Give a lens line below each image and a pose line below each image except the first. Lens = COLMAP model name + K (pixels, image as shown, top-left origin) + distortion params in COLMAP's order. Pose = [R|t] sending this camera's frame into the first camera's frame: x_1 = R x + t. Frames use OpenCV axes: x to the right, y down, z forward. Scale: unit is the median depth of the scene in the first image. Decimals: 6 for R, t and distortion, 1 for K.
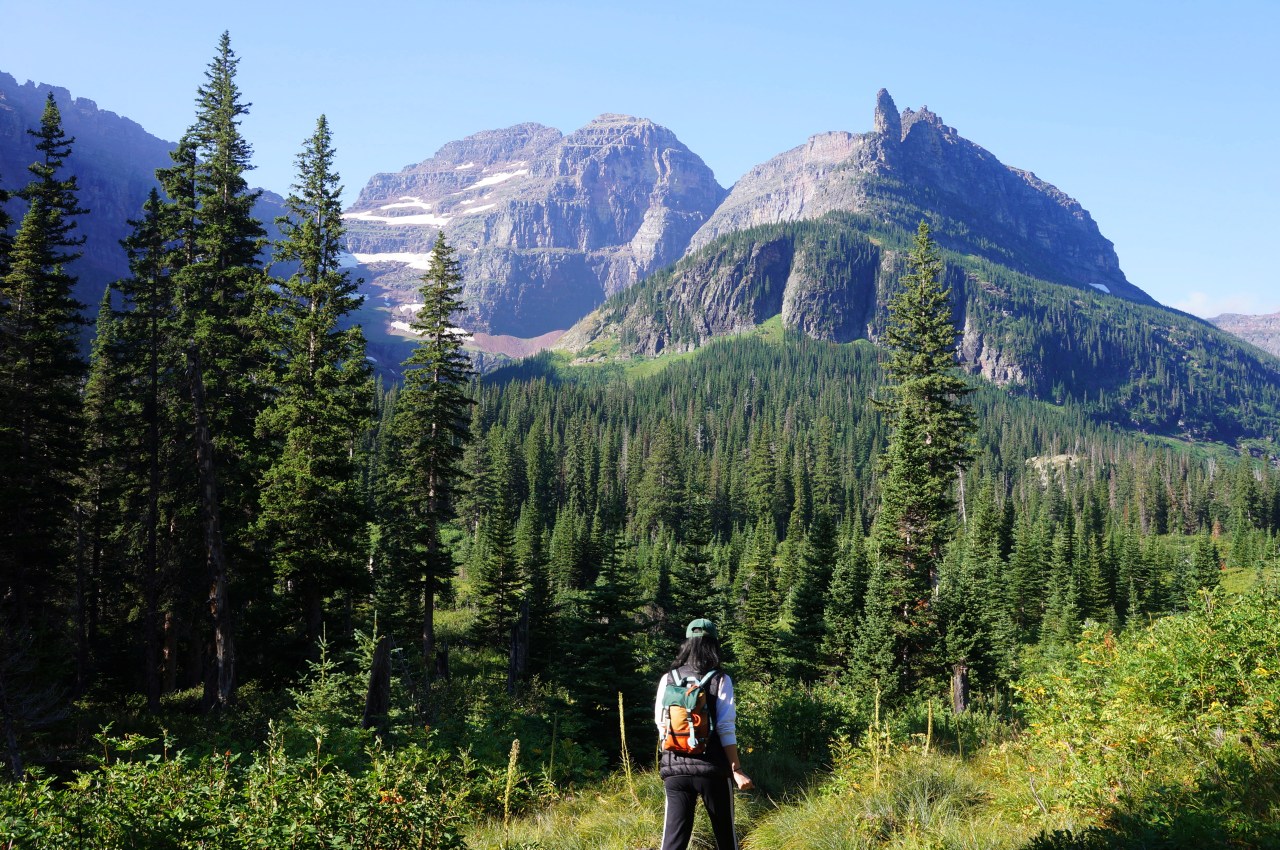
lens RADIAL K [[1311.5, 0, 640.0], [0, 1311.5, 425.0], [0, 0, 1]] dist [-0.059749, 0.299203]
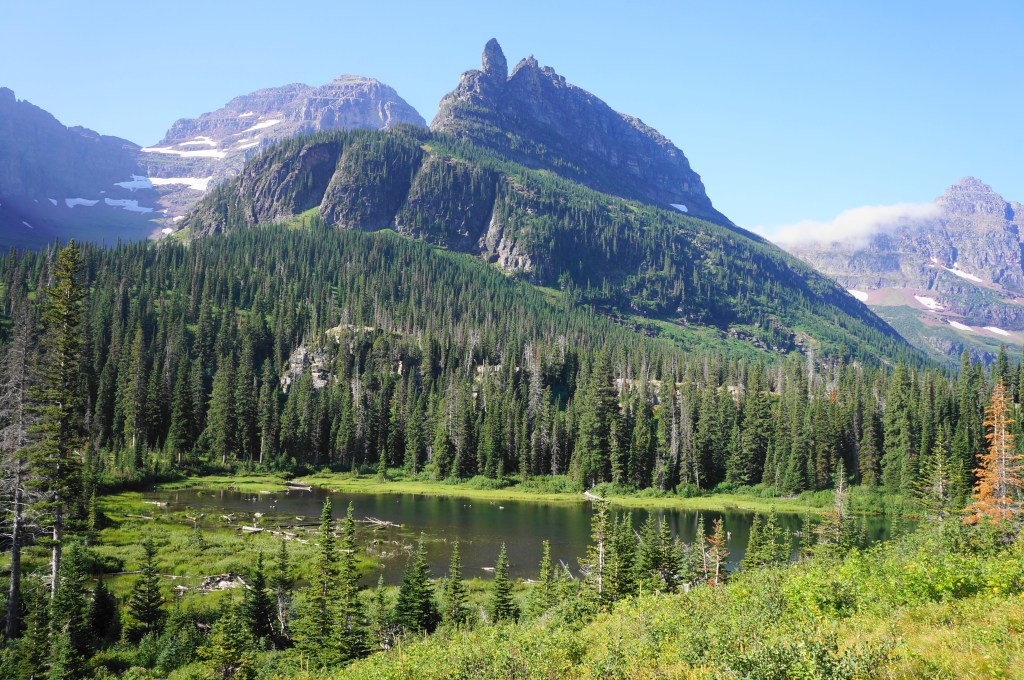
lens RADIAL K [[884.7, 0, 533.2], [0, 884.7, 336.0], [0, 0, 1]] dist [-0.119101, 0.168244]
pose [[0.998211, 0.015281, 0.057799, 0.227222], [-0.016405, 0.999684, 0.019024, 0.008942], [-0.057490, -0.019938, 0.998147, 0.213692]]
